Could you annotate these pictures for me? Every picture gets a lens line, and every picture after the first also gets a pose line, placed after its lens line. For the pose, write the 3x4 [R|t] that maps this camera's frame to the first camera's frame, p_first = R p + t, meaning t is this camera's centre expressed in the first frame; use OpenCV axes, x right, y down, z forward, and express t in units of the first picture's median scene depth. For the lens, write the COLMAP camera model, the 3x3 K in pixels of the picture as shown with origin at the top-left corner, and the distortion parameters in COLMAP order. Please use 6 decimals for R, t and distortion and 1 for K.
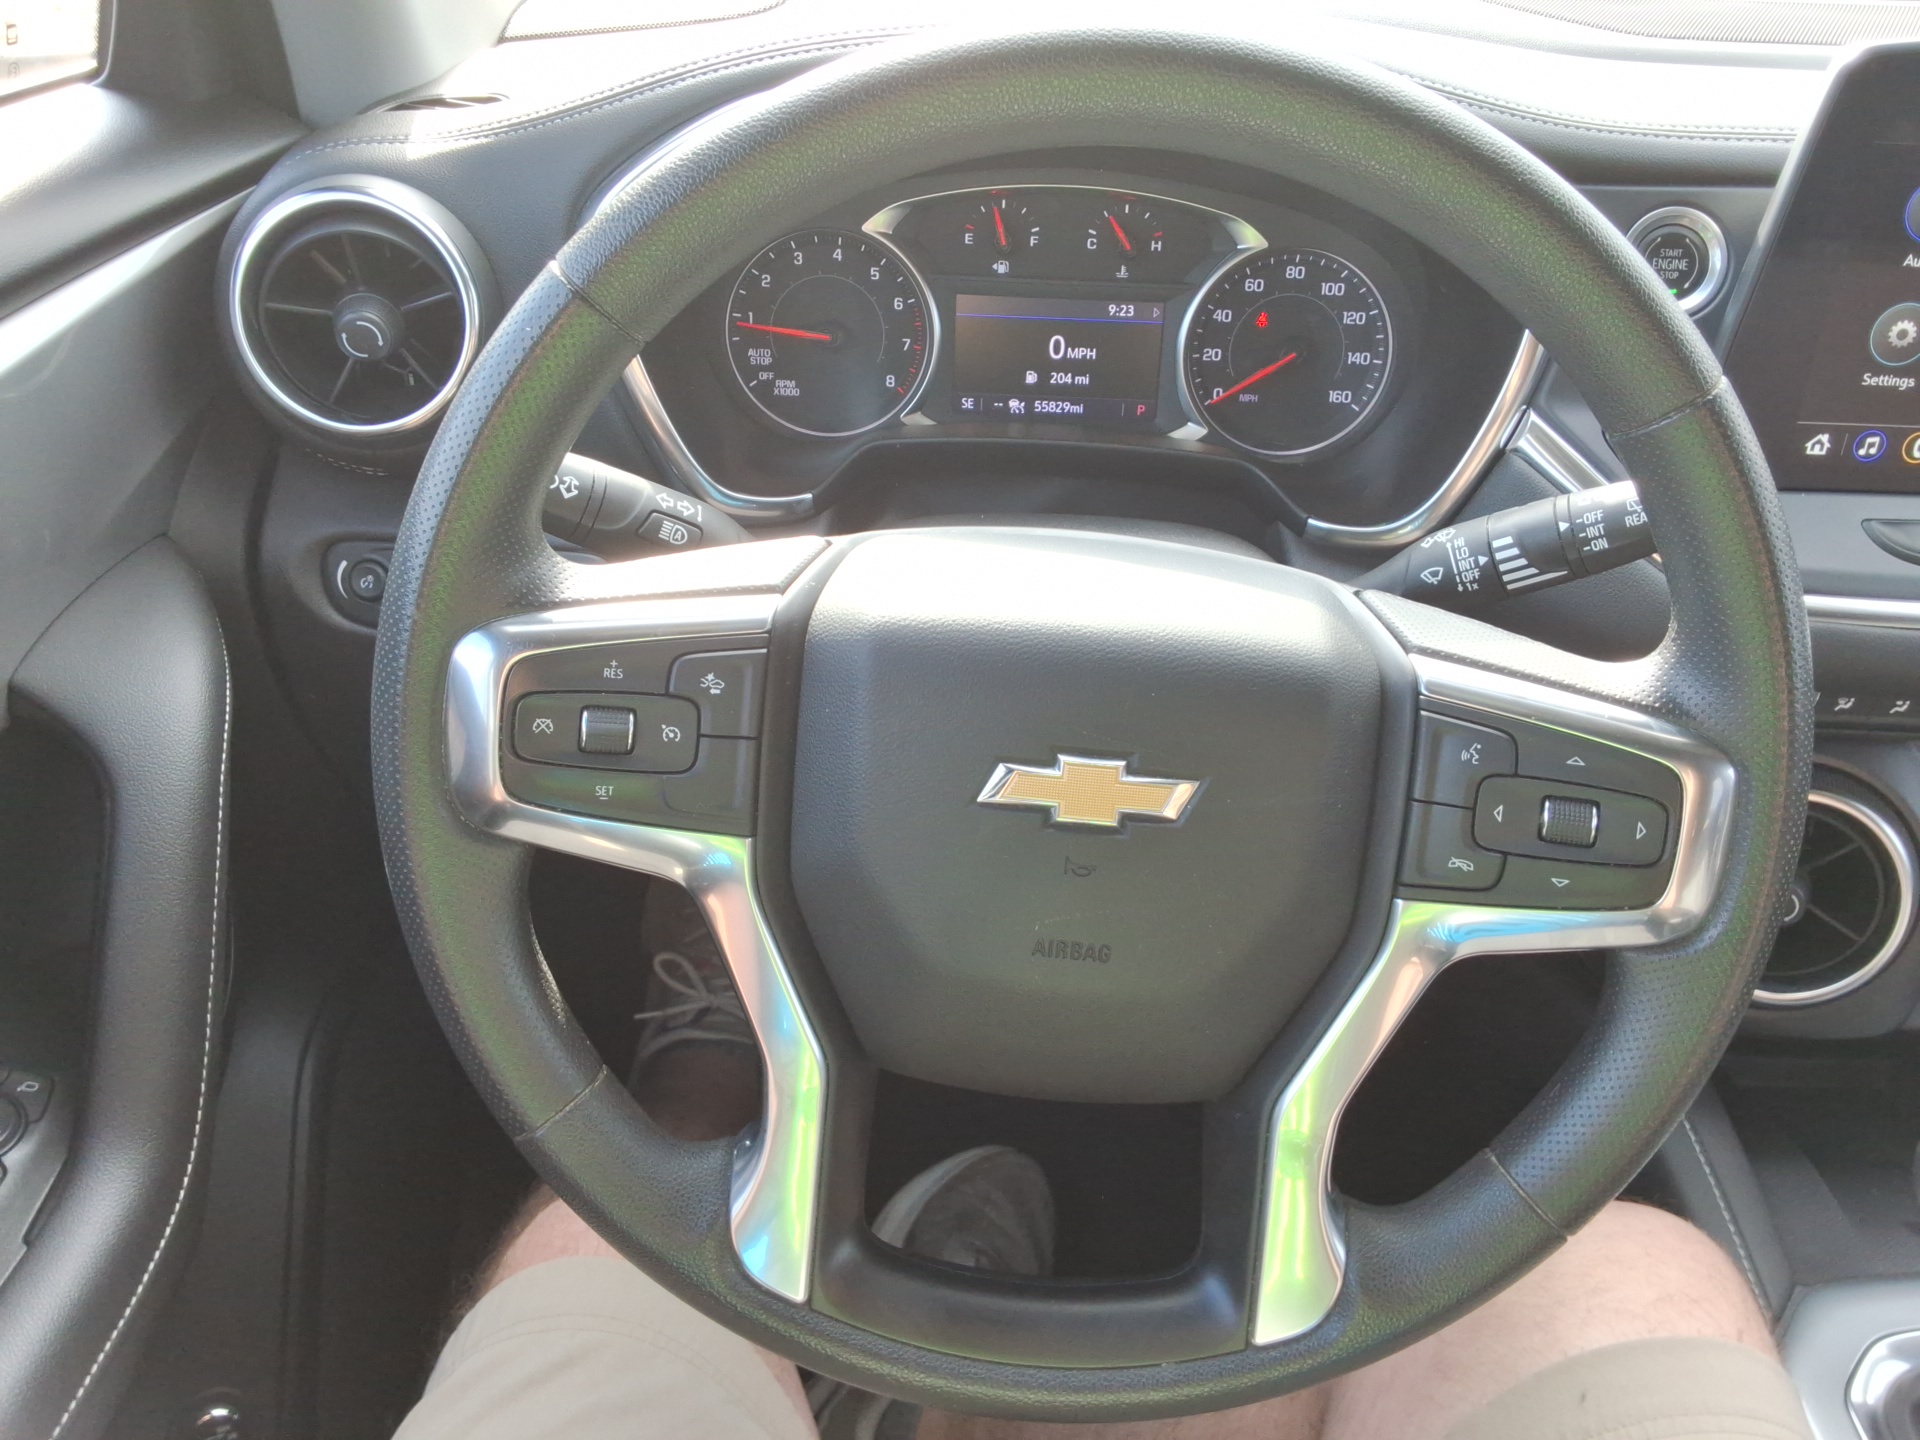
lens RADIAL K [[1550.2, 0, 979.9], [0, 1550.2, 699.3], [0, 0, 1]] dist [0.133468, -0.217864]
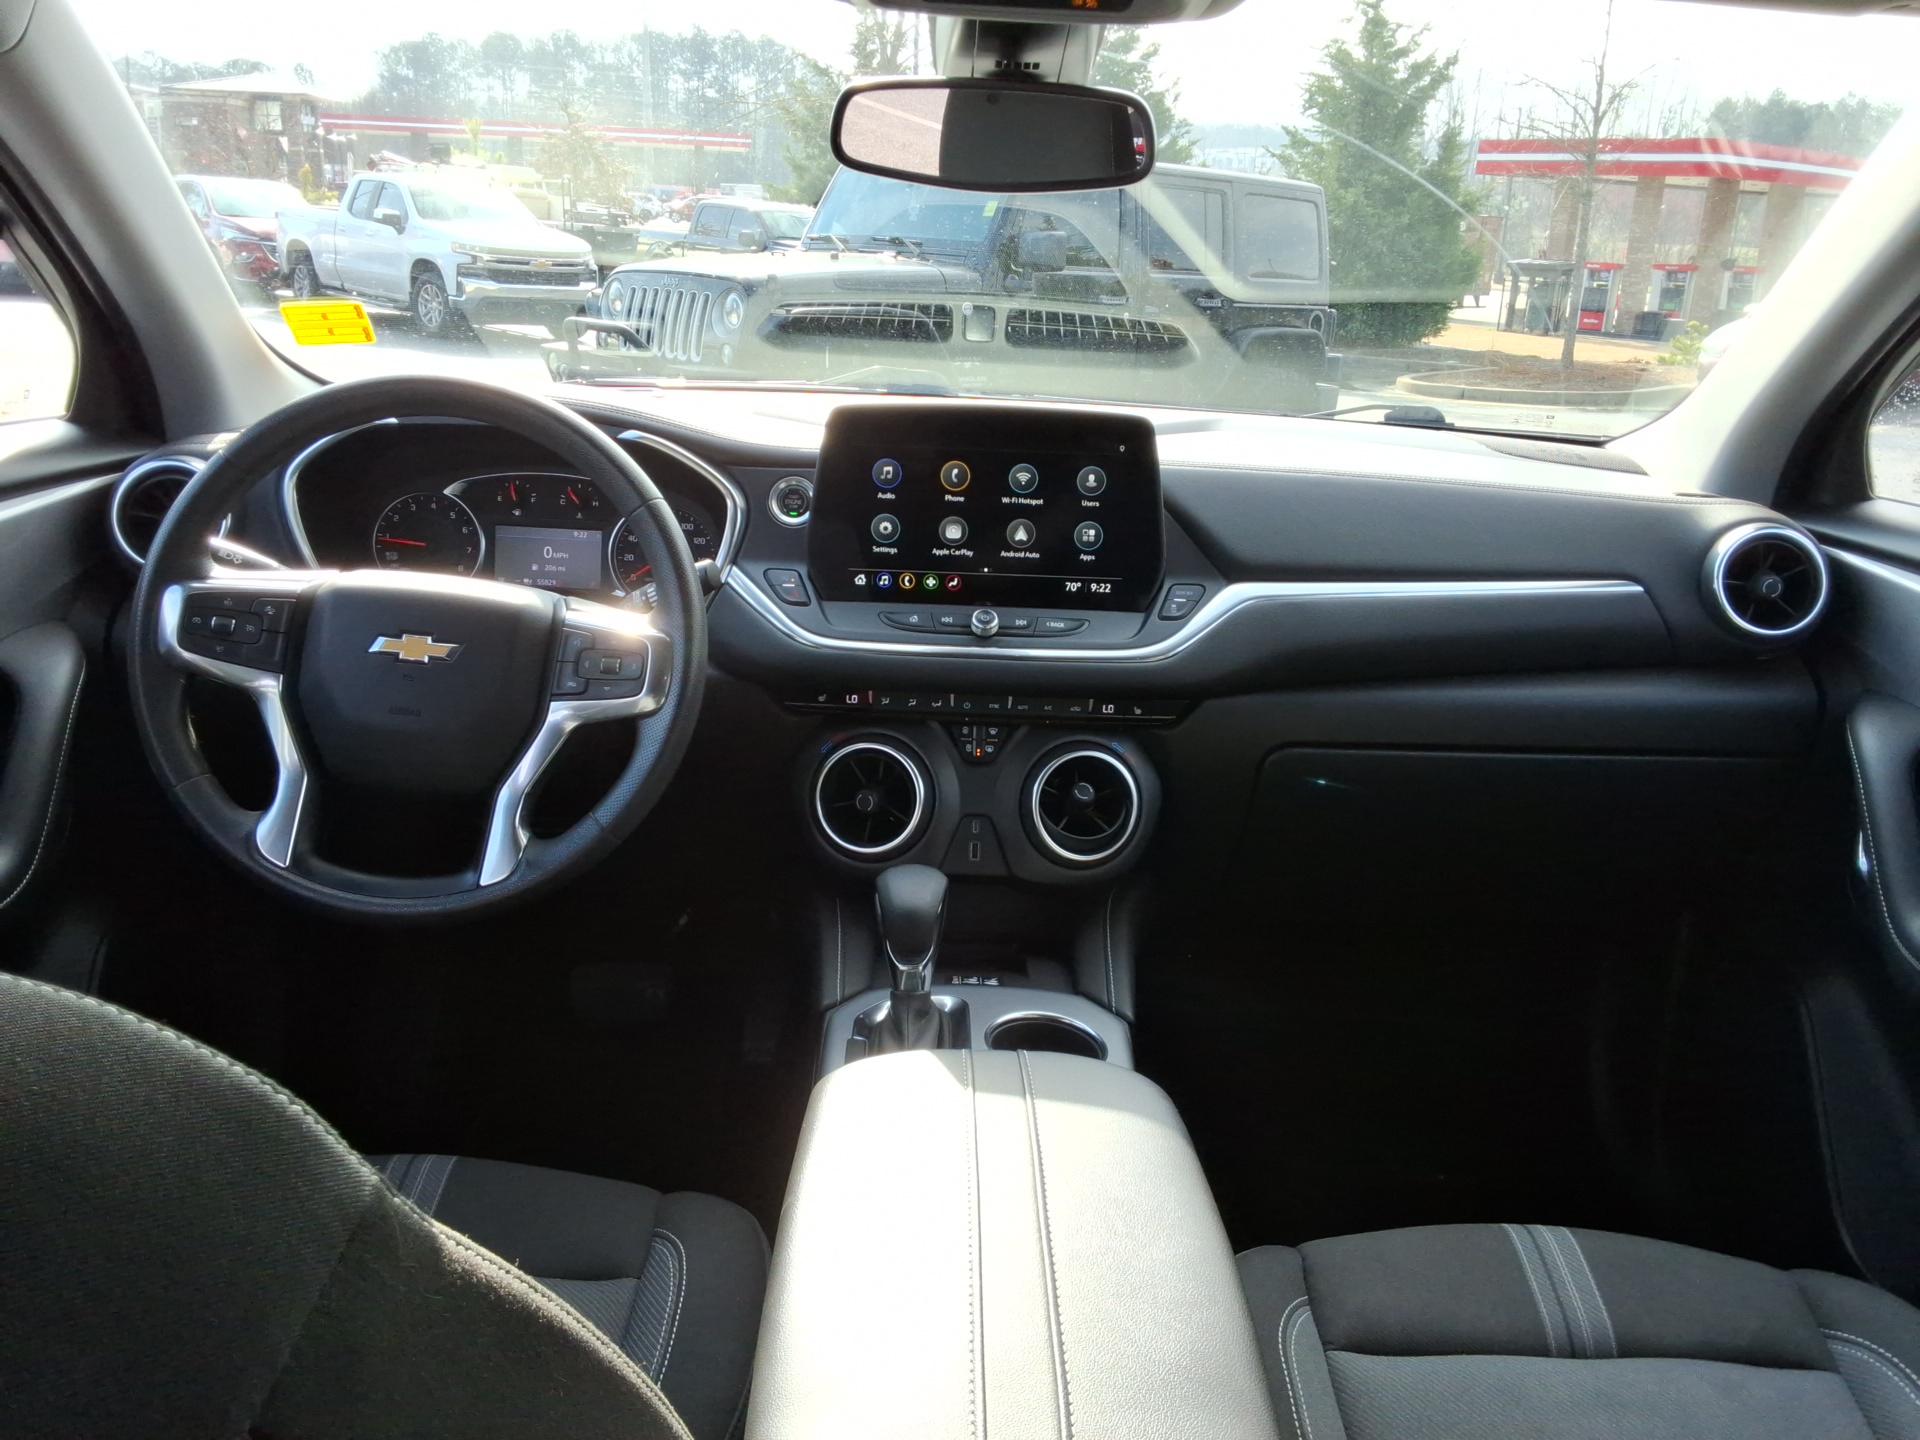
lens RADIAL K [[1550.2, 0, 979.9], [0, 1550.2, 699.3], [0, 0, 1]] dist [0.133468, -0.217864]
pose [[0.999436, 0.001708, 0.033547, 0.623339], [0.007417, 0.962835, -0.269990, 0.577304], [-0.032761, 0.270086, 0.962279, -1.020698]]
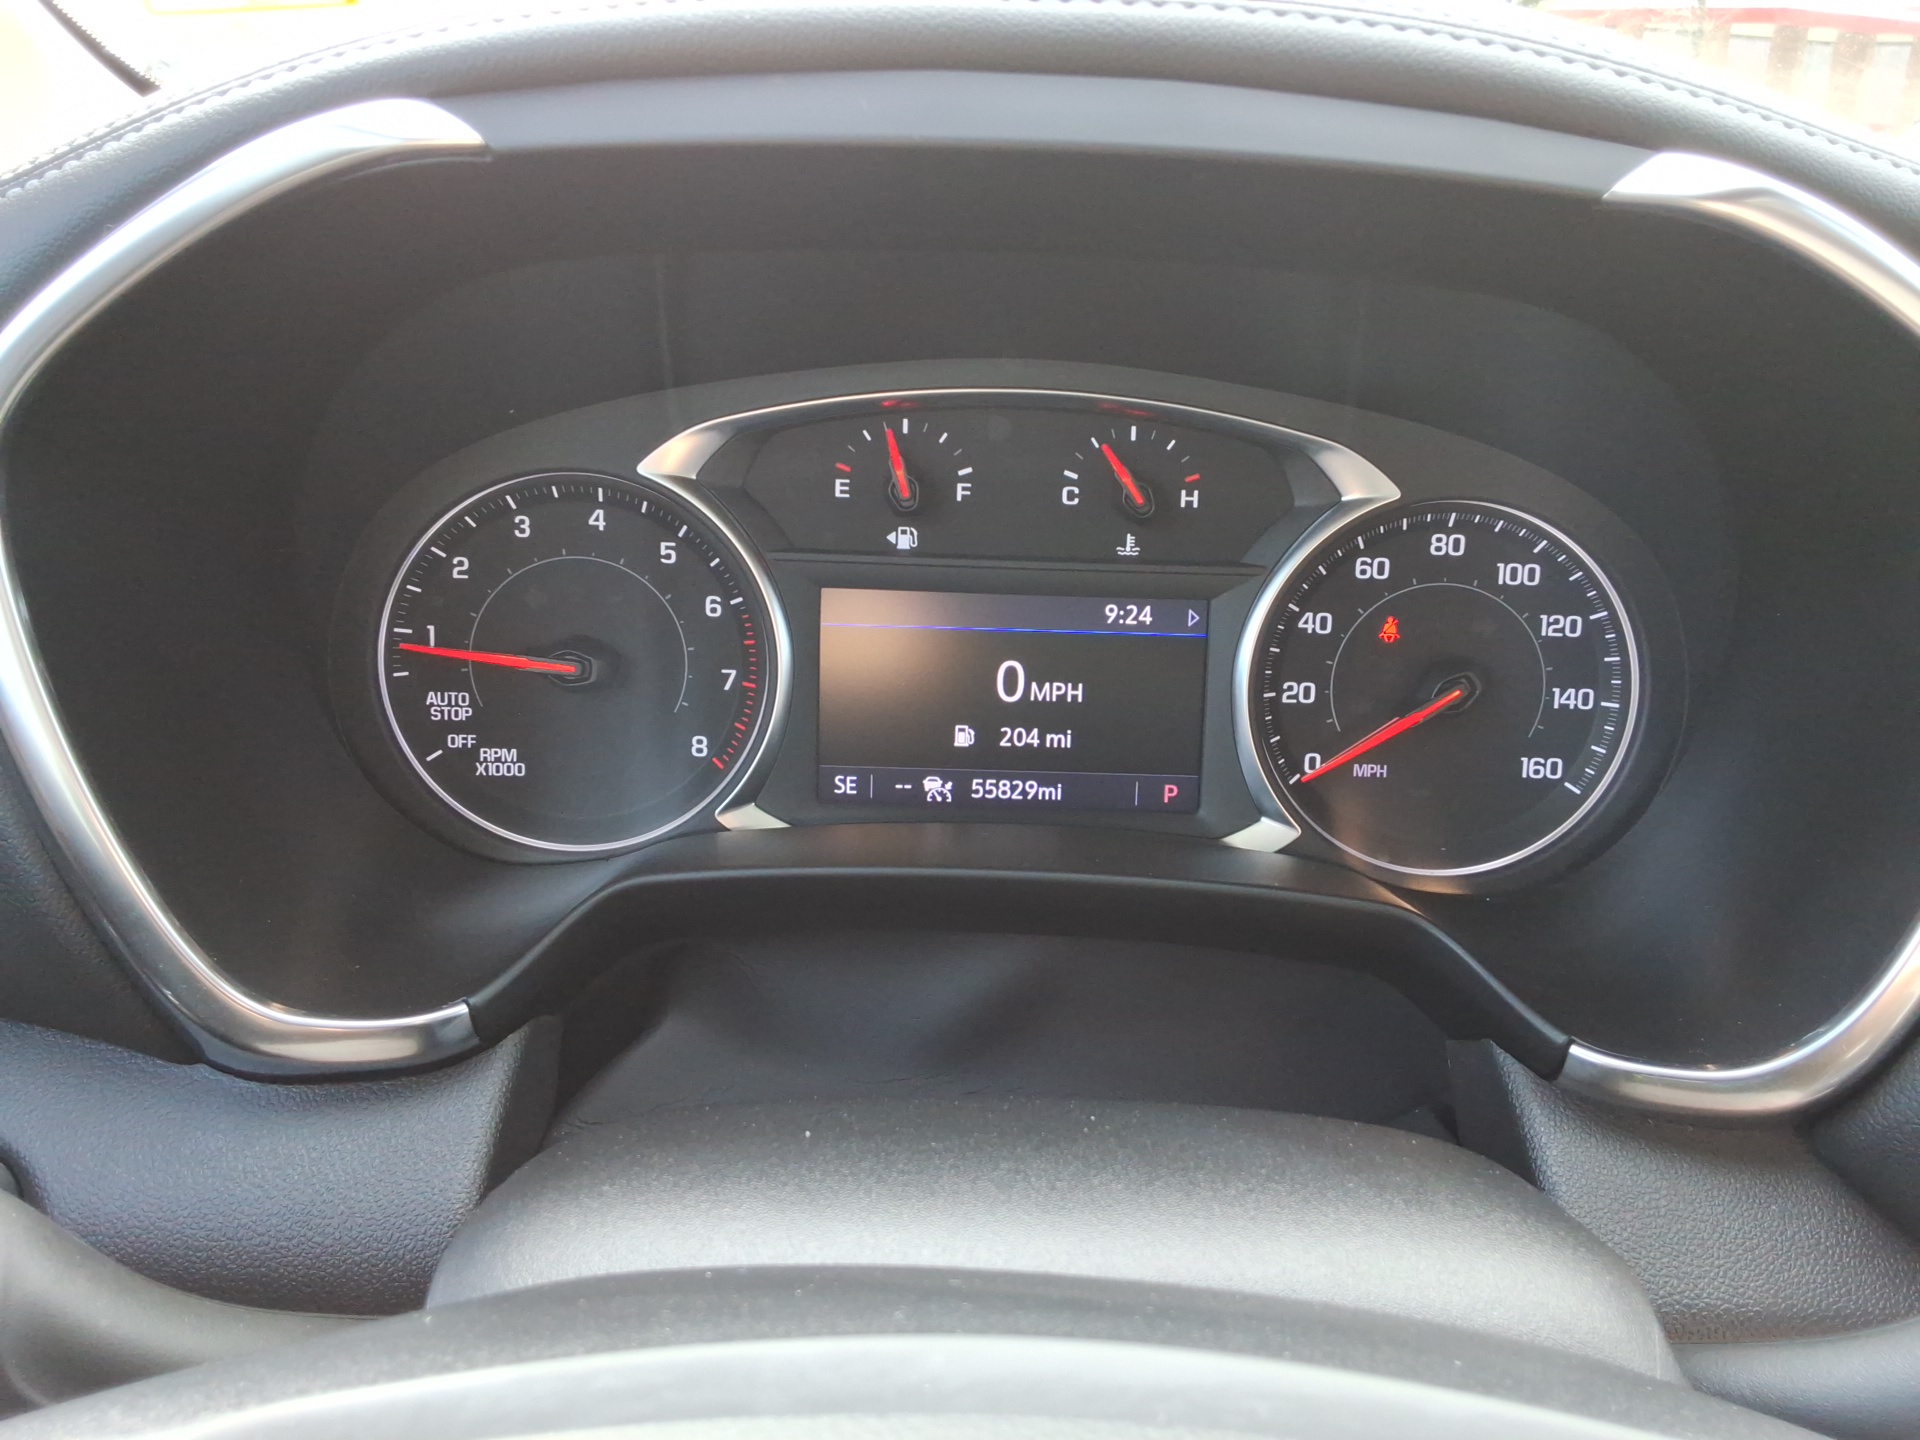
lens RADIAL K [[1567.4, 0, 979.5], [0, 1567.4, 697.5], [0, 0, 1]] dist [0.130135, -0.226561]
pose [[0.999716, -0.011445, 0.020909, 0.032341], [0.015560, 0.977858, -0.208690, -0.127533], [-0.018058, 0.208956, 0.977758, 0.560579]]
